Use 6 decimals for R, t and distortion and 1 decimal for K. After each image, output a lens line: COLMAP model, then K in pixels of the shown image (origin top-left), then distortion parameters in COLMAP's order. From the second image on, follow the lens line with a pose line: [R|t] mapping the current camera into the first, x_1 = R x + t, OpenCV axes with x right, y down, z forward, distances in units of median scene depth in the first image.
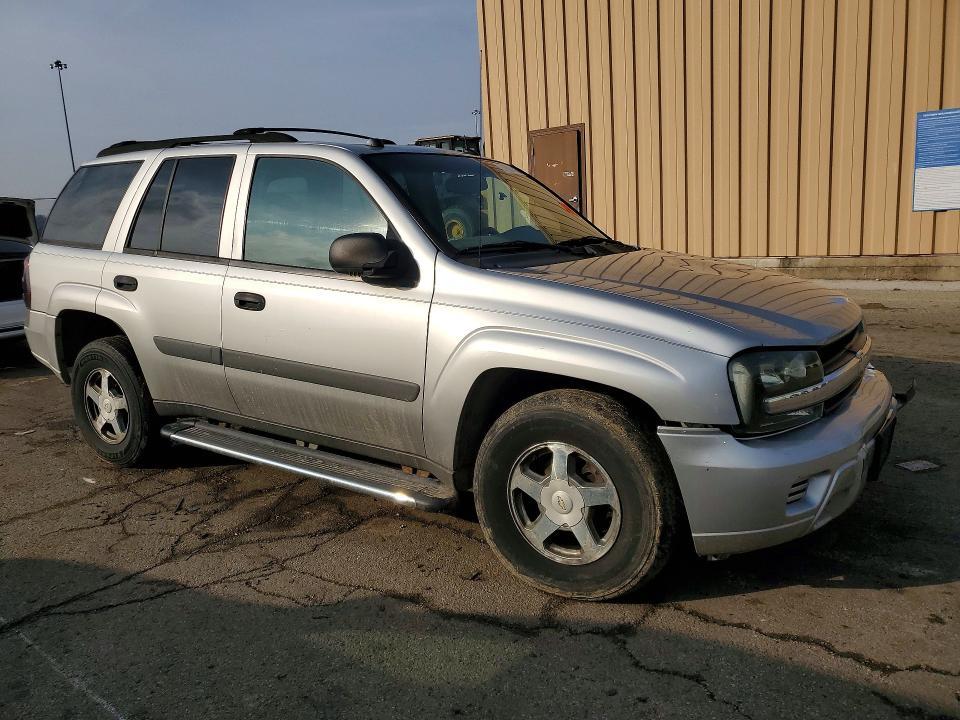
lens RADIAL K [[753.3, 0, 480.0], [0, 753.3, 360.0], [0, 0, 1]] dist [0.003010, 0.008193]
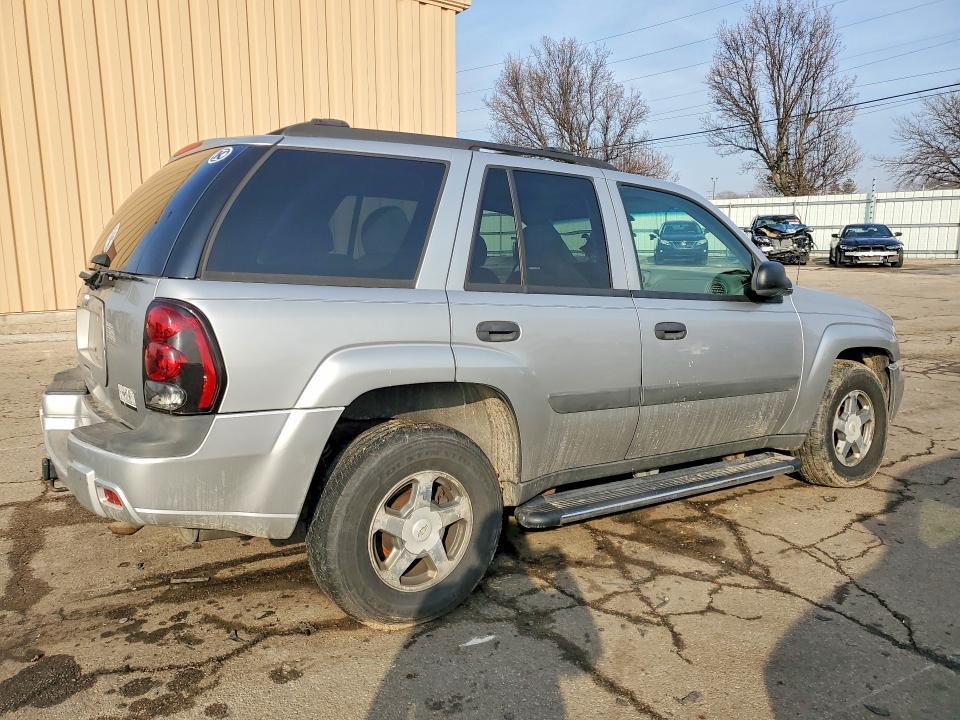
lens RADIAL K [[727.6, 0, 480.0], [0, 727.6, 360.0], [0, 0, 1]] dist [0.003358, 0.003196]
pose [[0.384079, -0.111704, 0.916518, -1.213323], [0.166056, 0.984825, 0.050441, -0.123893], [-0.908245, 0.132820, 0.396800, 0.819888]]
